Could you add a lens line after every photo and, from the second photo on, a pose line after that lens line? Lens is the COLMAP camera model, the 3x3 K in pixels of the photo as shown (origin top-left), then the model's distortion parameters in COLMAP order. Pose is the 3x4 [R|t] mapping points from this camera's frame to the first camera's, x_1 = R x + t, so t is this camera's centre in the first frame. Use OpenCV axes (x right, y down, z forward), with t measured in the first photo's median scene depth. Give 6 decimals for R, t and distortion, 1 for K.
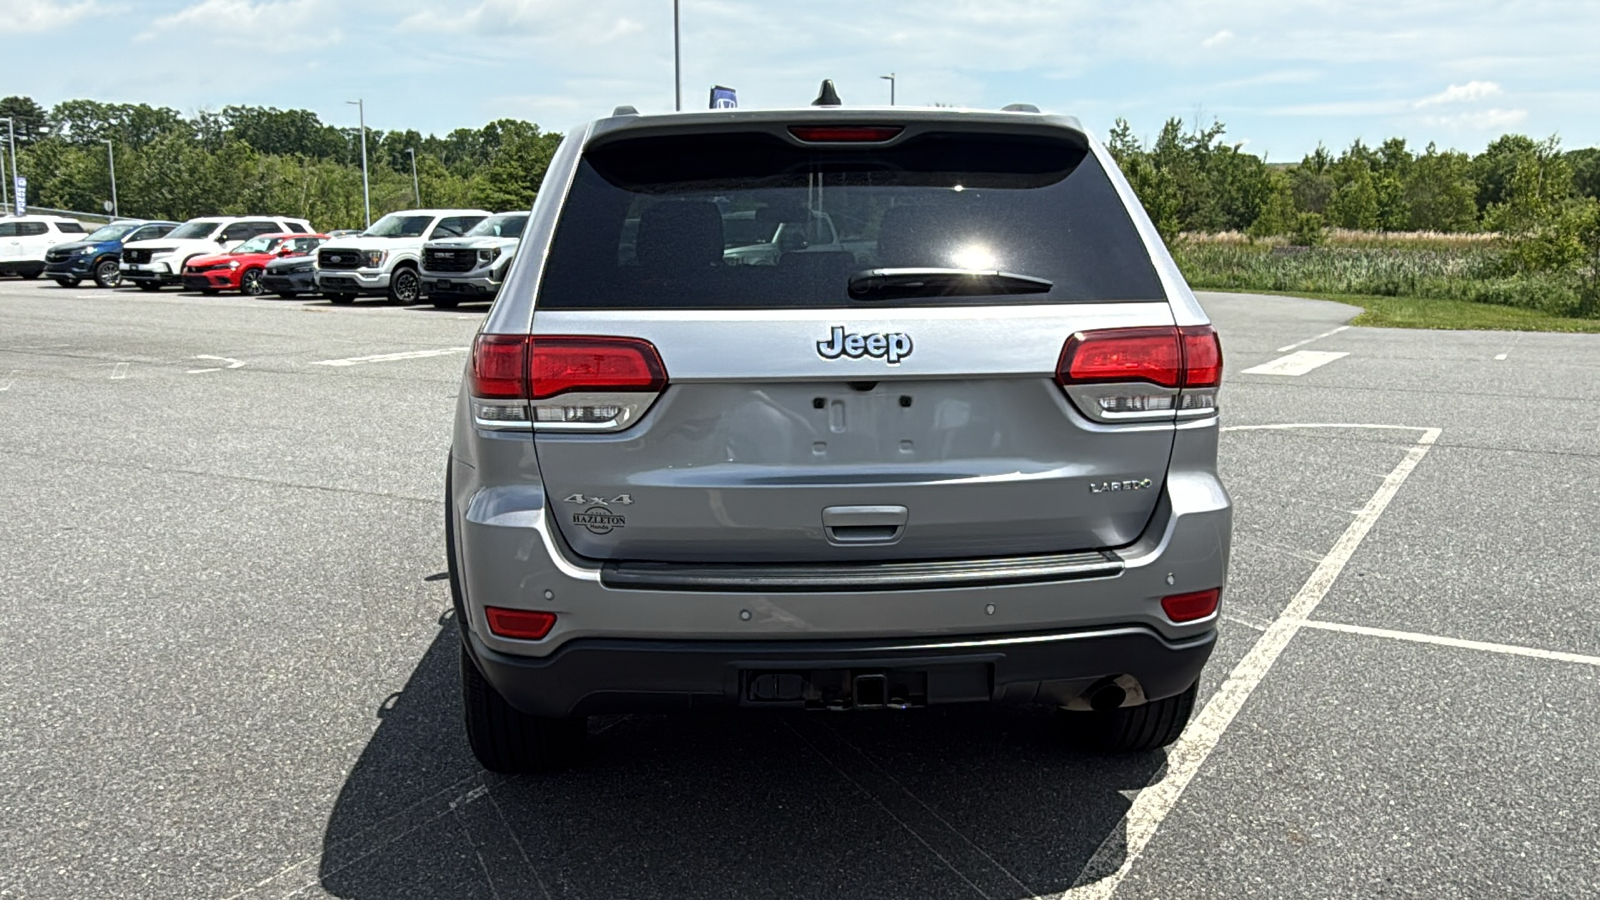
lens RADIAL K [[1382.9, 0, 803.0], [0, 1382.9, 443.1], [0, 0, 1]] dist [0.005925, -0.014177]
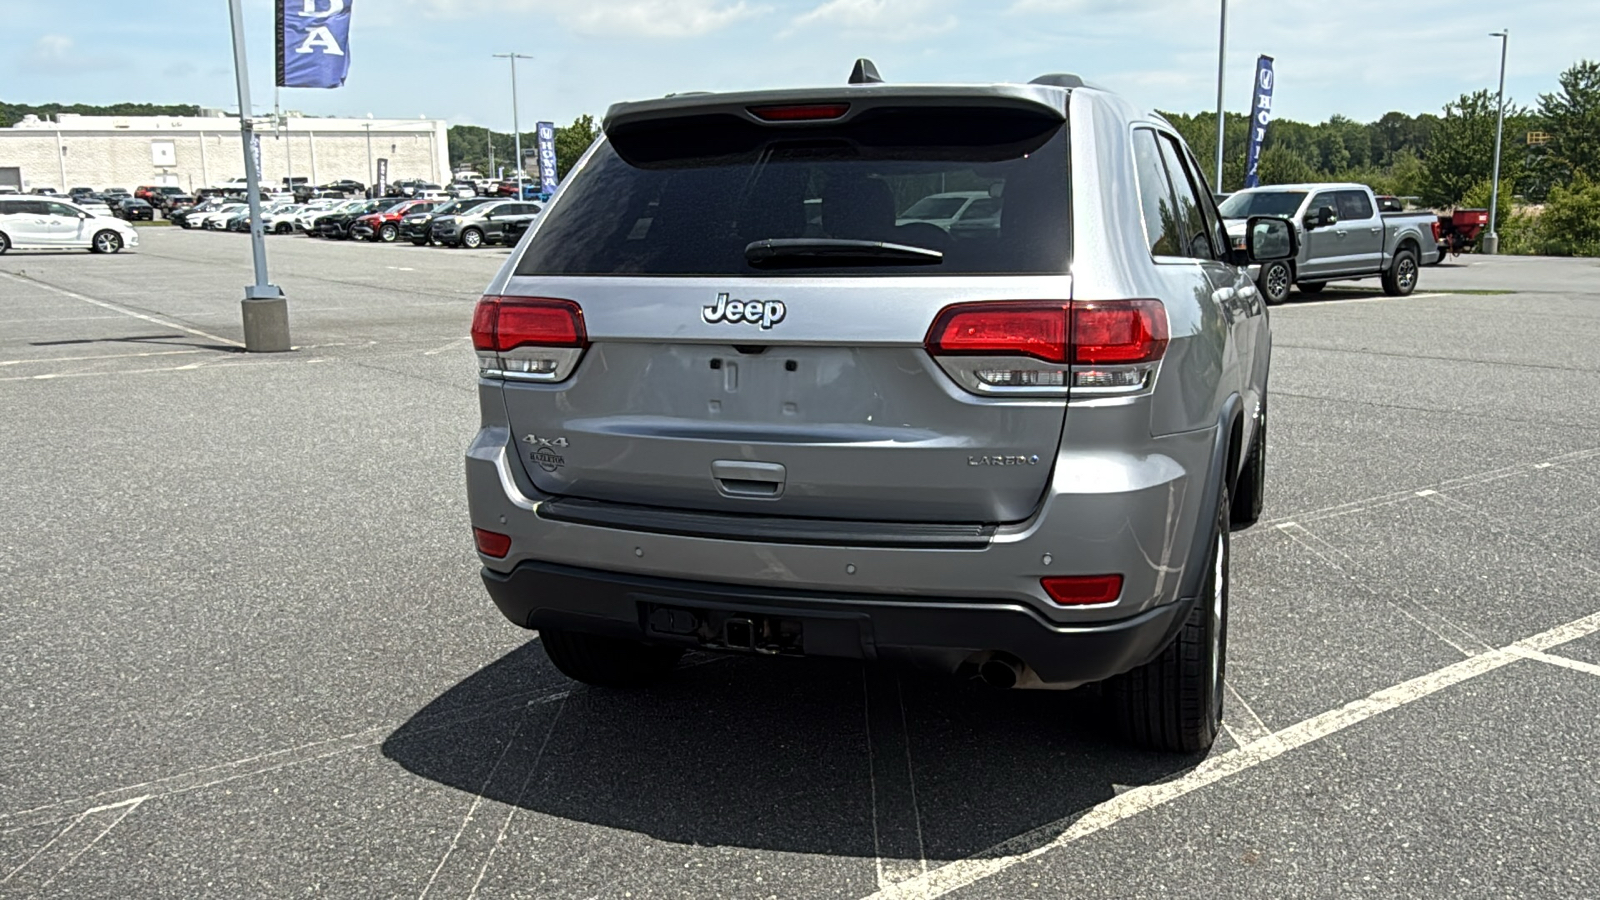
lens RADIAL K [[1382.9, 0, 803.0], [0, 1382.9, 443.1], [0, 0, 1]] dist [0.005925, -0.014177]
pose [[0.913012, 0.062101, -0.403178, 0.388609], [-0.056045, 0.998068, 0.026817, -0.000053], [0.404064, -0.001888, 0.914729, 0.028541]]
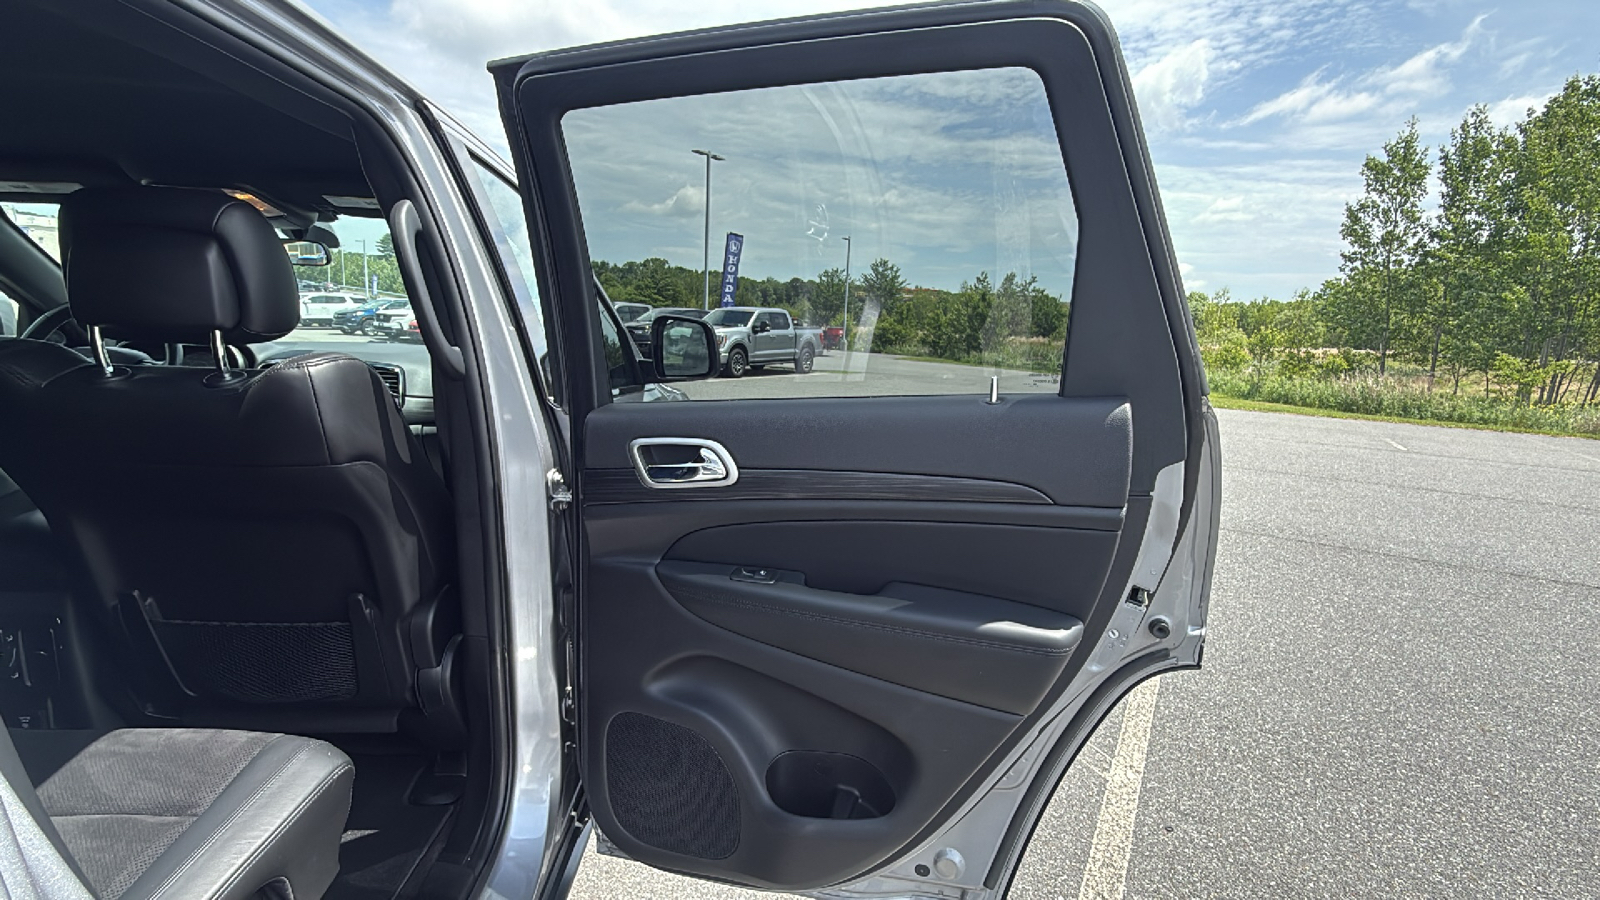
lens RADIAL K [[733.0, 0, 800.0], [0, 733.0, 450.0], [0, 0, 1]] dist [-0.001709, -0.000390]
pose [[0.998641, 0.051435, -0.008454, 0.336773], [-0.051292, 0.998551, 0.016283, -0.132567], [0.009279, -0.015828, 0.999832, 0.958639]]
